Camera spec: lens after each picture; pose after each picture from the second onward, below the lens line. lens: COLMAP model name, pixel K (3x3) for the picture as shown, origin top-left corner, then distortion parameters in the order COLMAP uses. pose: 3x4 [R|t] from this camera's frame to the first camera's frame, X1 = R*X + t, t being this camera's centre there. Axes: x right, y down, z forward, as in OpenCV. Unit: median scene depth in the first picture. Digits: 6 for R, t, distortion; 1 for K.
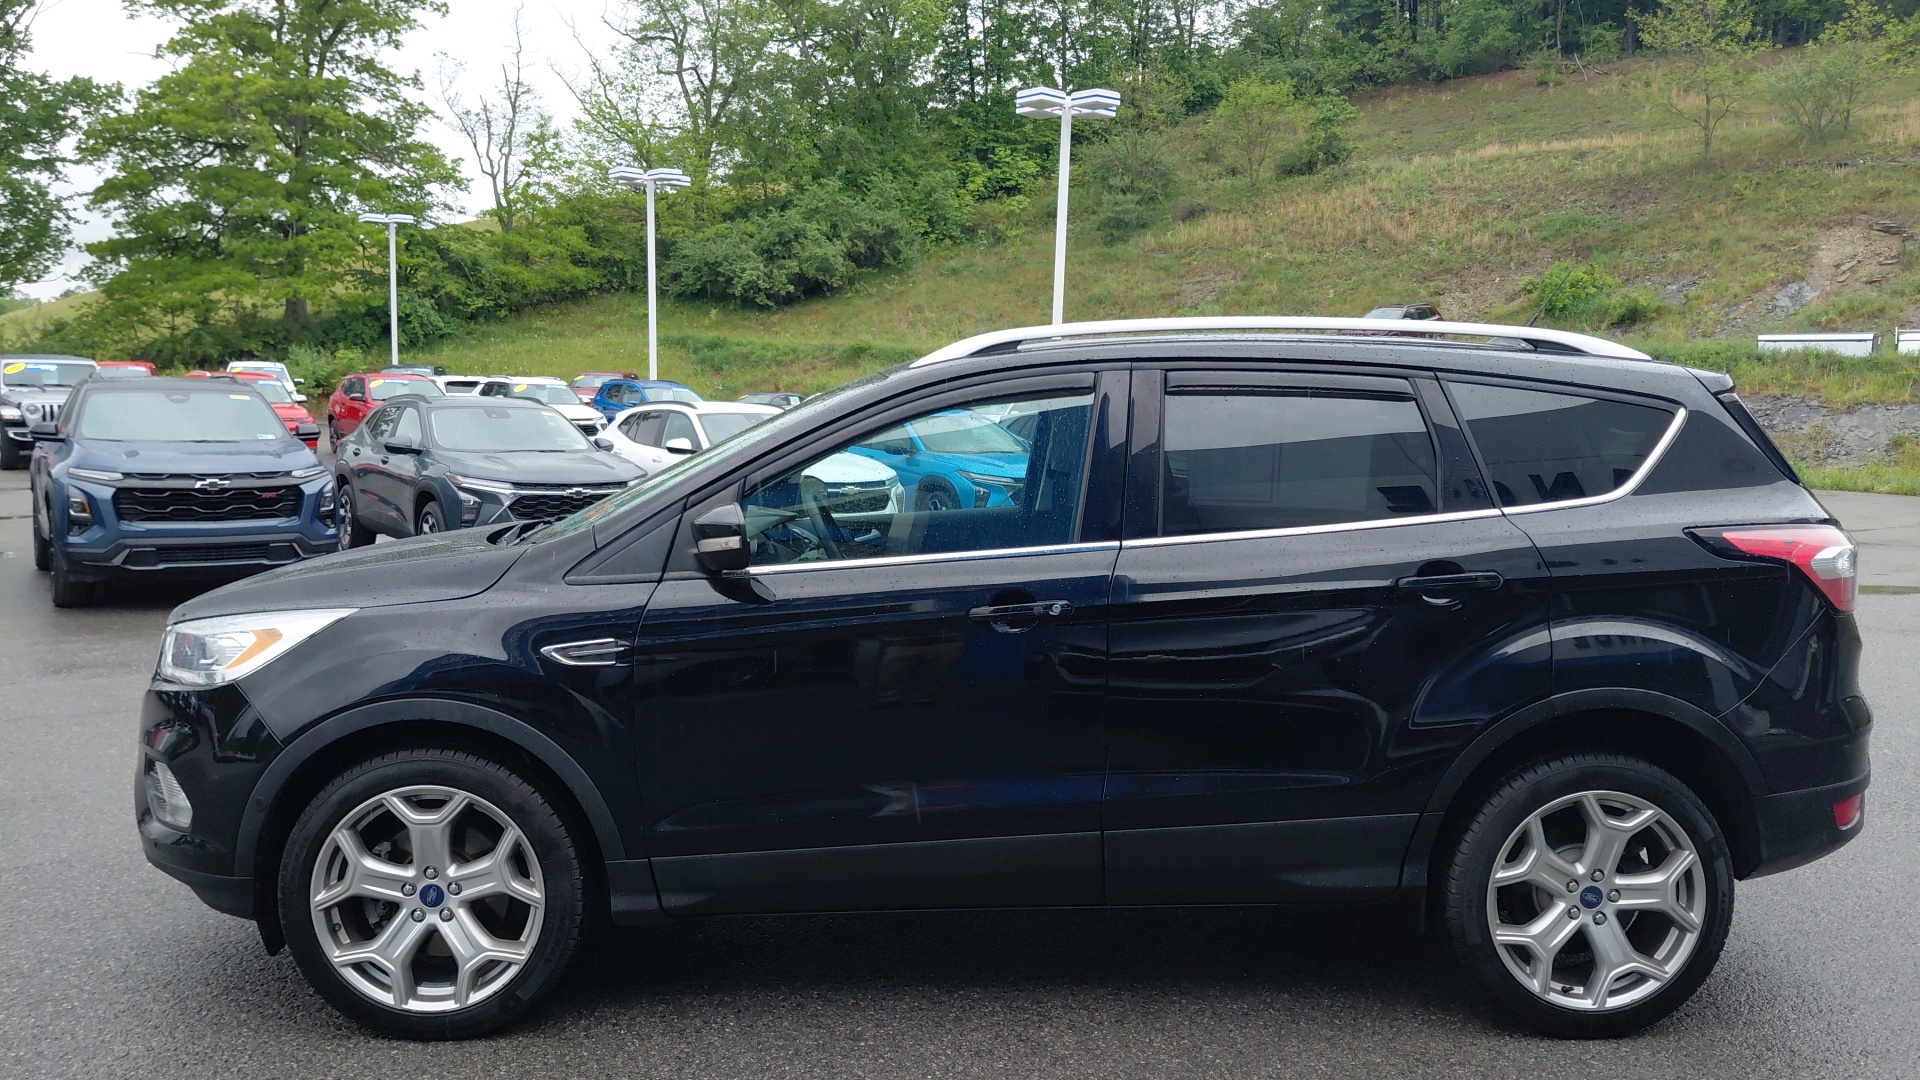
lens RADIAL K [[1429.9, 0, 999.9], [0, 1429.9, 529.1], [0, 0, 1]] dist [-0.010643, -0.010882]
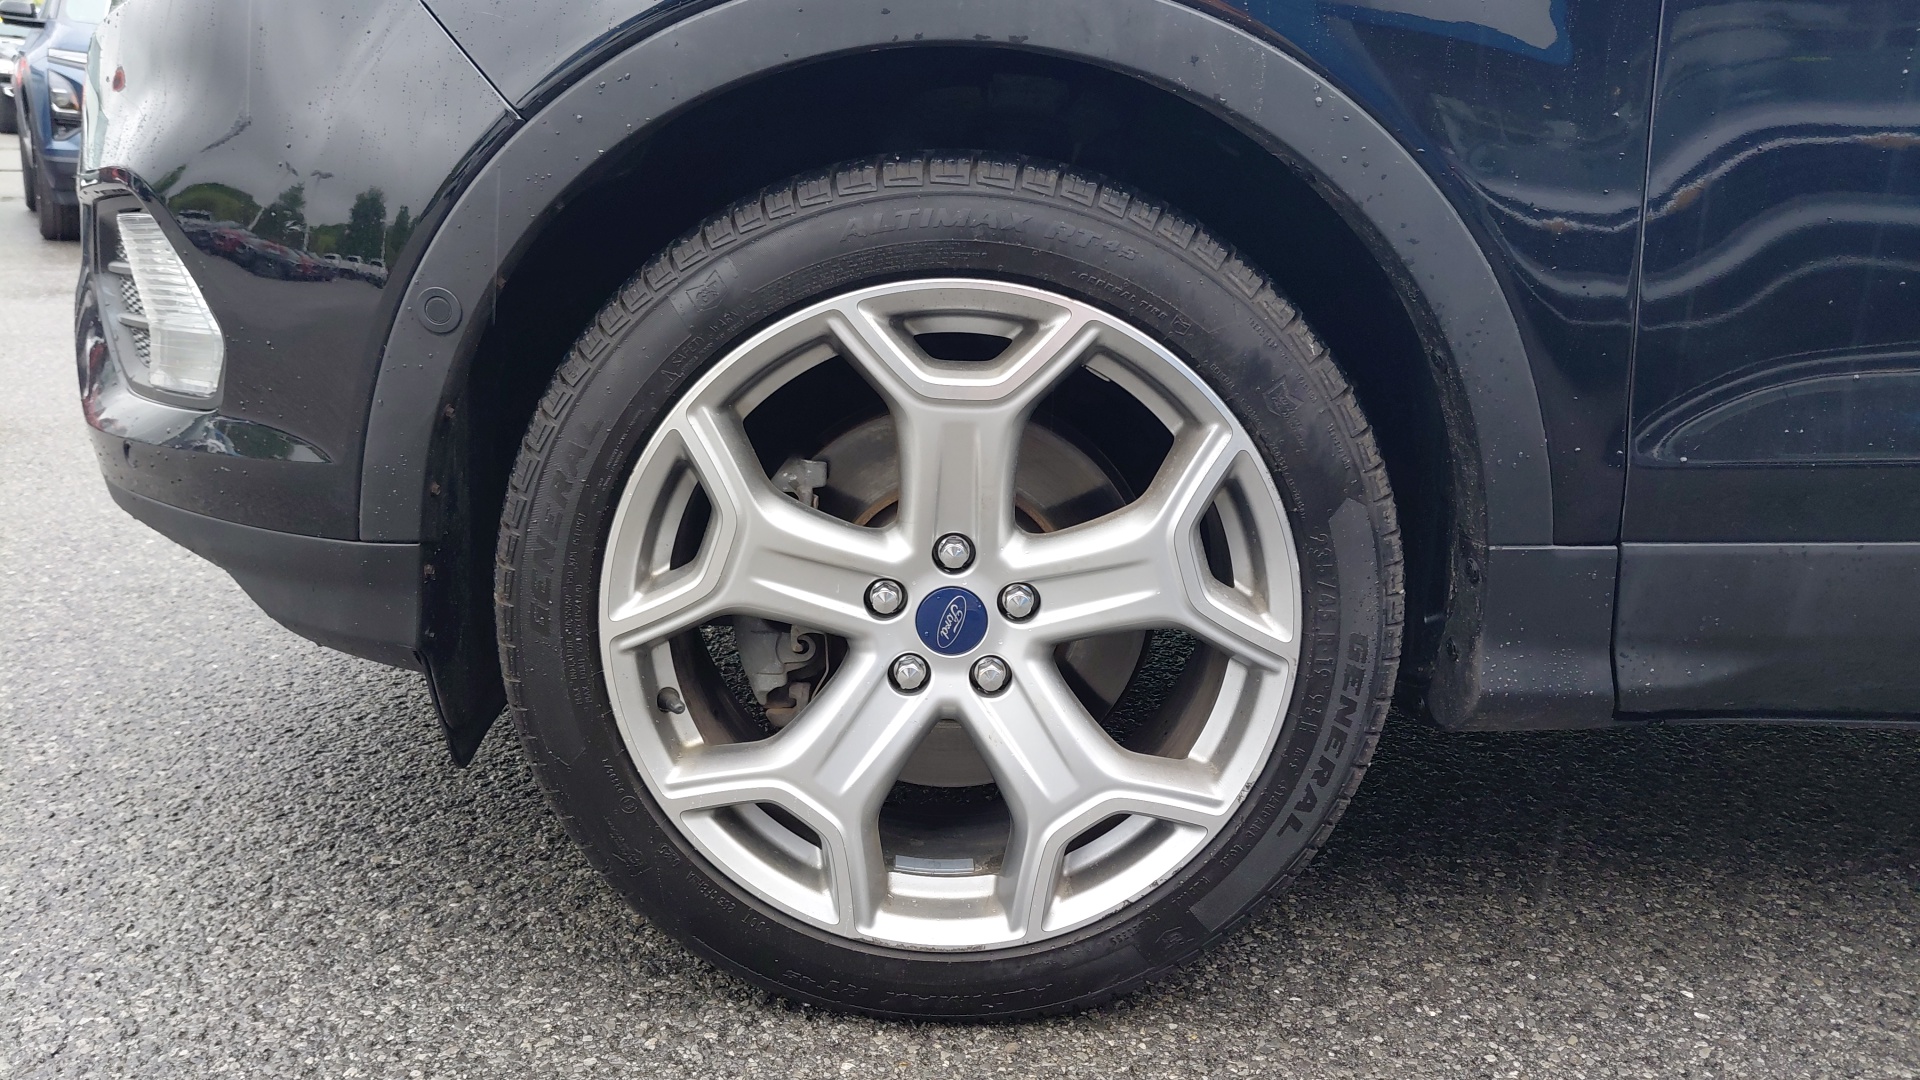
lens RADIAL K [[1358.3, 0, 960.0], [0, 1358.3, 540.0], [0, 0, 1]] dist [0.034988, -0.006624]
pose [[0.998511, 0.048443, -0.025095, -0.389269], [-0.043553, 0.984804, 0.168117, 0.184055], [0.032858, -0.166774, 0.985447, 0.686350]]
